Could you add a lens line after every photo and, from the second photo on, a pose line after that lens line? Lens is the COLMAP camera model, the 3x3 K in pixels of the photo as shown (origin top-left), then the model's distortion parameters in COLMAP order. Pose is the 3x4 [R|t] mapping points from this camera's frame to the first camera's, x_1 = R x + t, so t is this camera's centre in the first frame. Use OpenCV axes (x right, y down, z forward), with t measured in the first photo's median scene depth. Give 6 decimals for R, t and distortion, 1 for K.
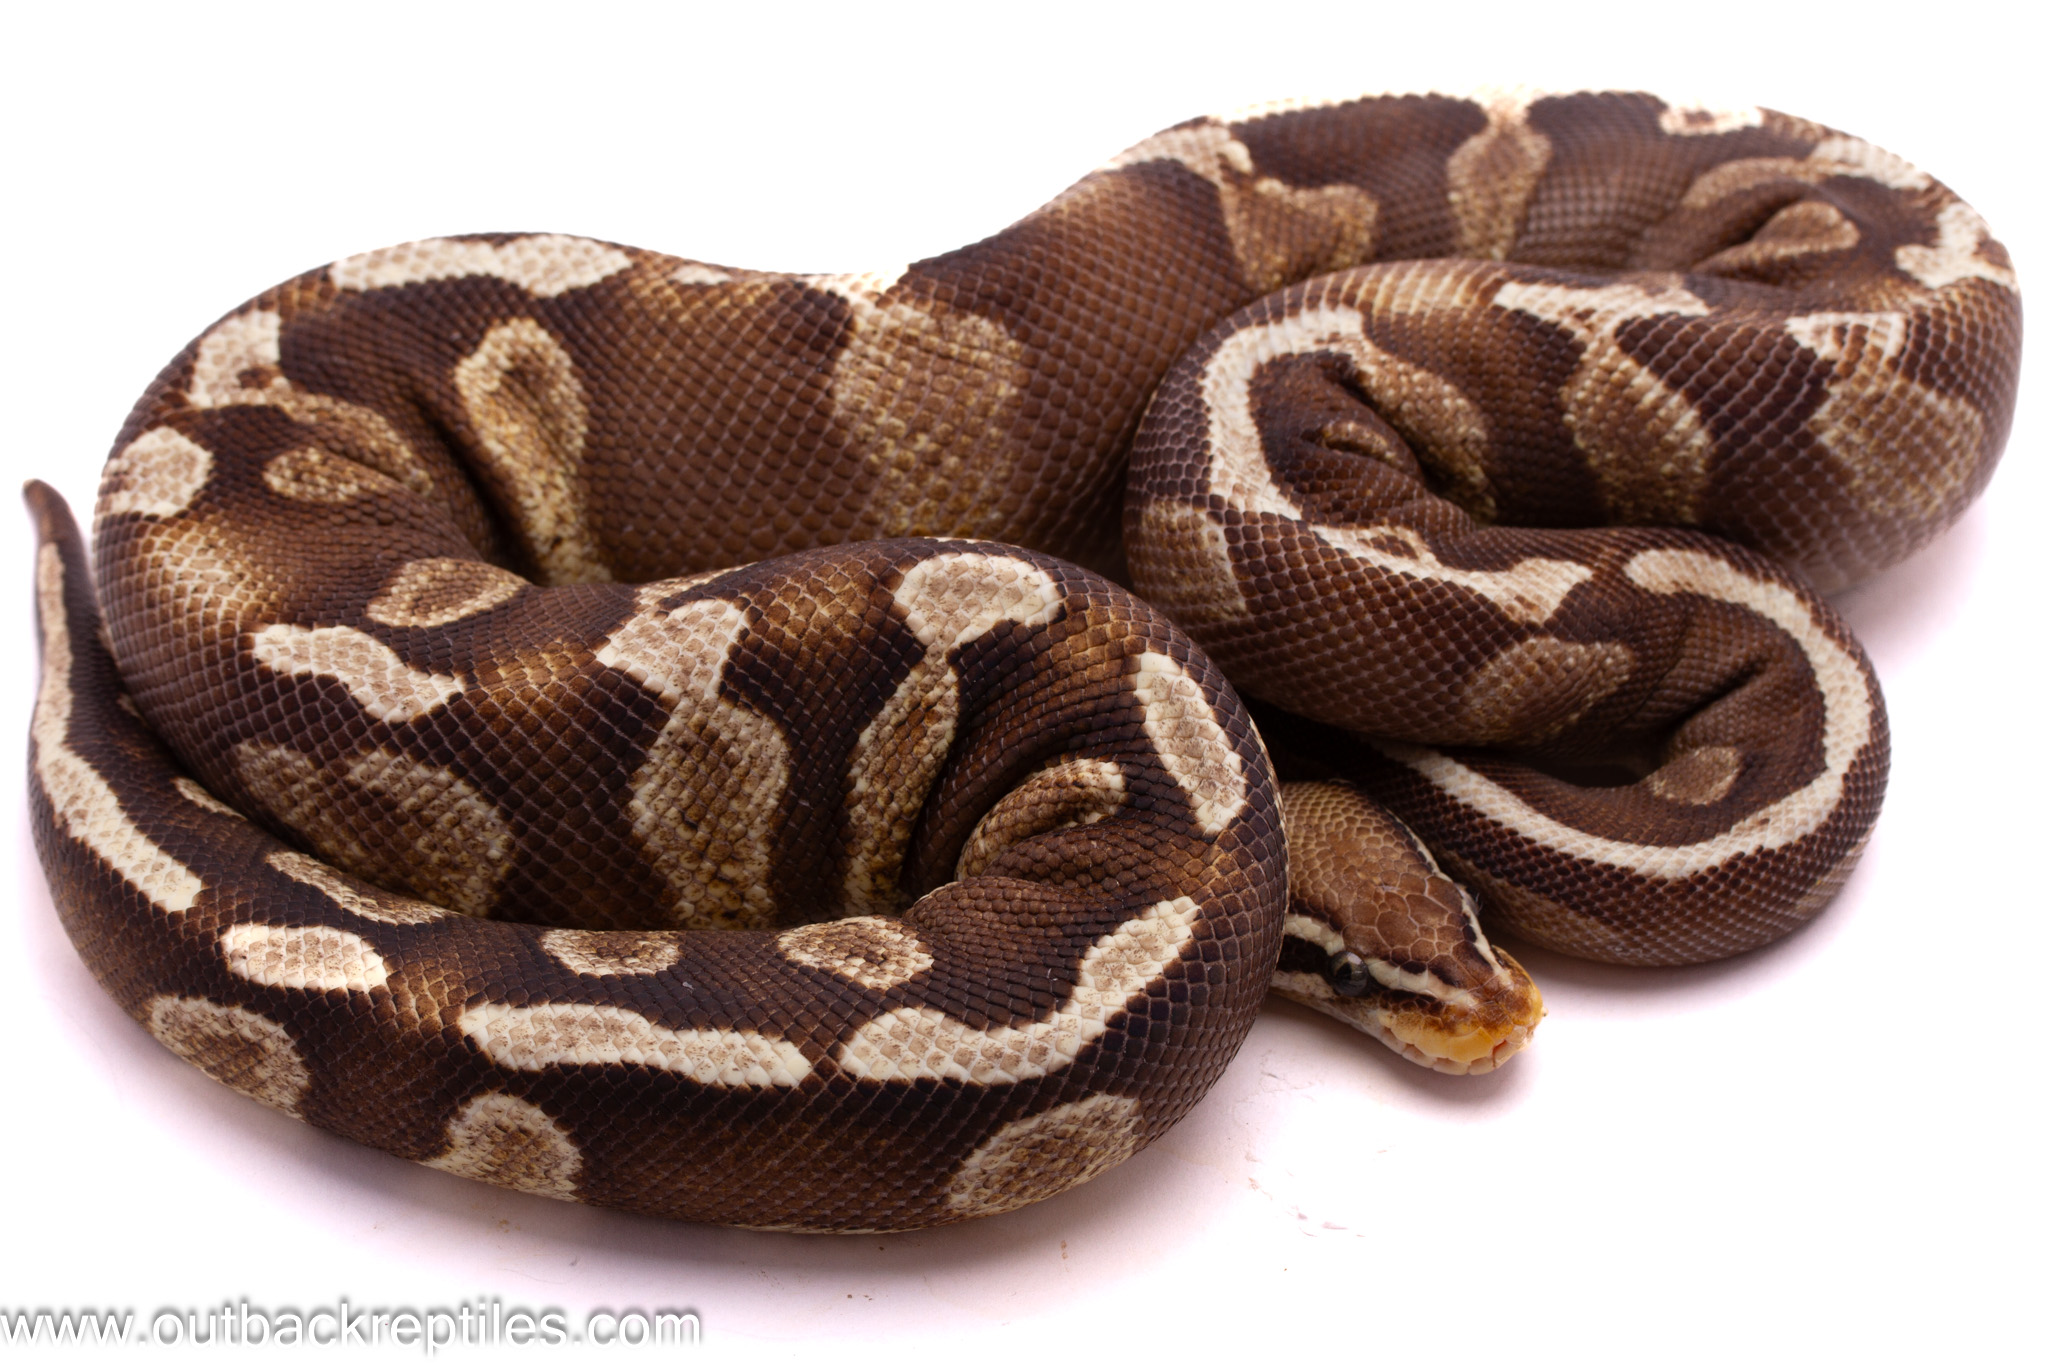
lens RADIAL K [[5755.5, 0, 1024.0], [0, 5755.5, 682.5], [0, 0, 1]] dist [-0.640969, 0.625600]
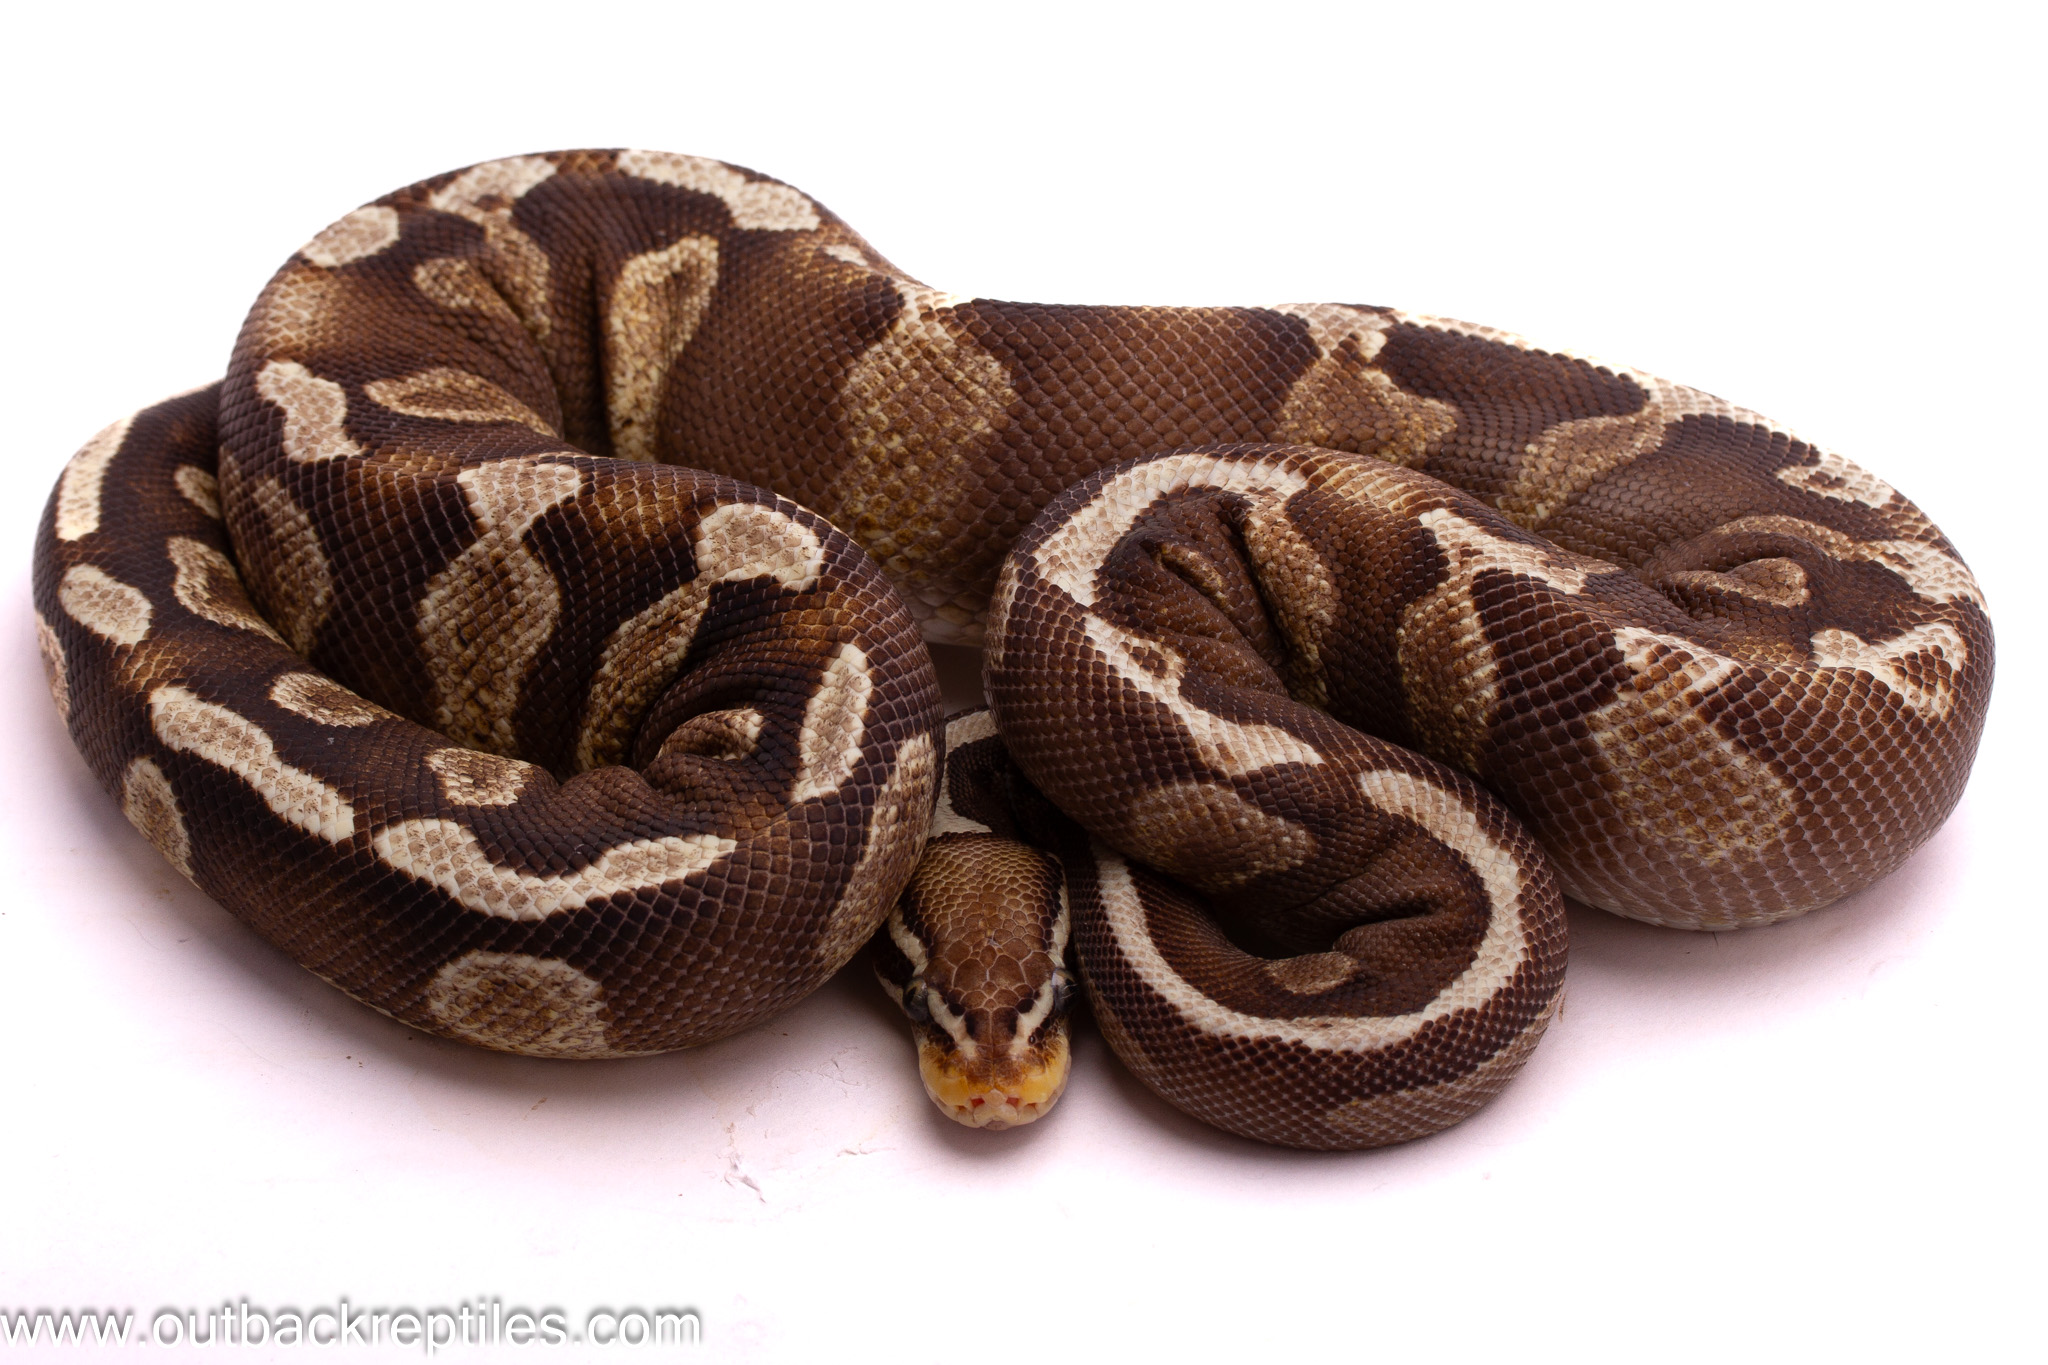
lens RADIAL K [[5702.1, 0, 1024.0], [0, 5702.1, 682.5], [0, 0, 1]] dist [-0.620919, -9.445962]
pose [[0.862717, 0.376006, -0.338140, 0.408307], [-0.395259, 0.918479, 0.012888, -0.024782], [0.315421, 0.122535, 0.941007, -0.006432]]
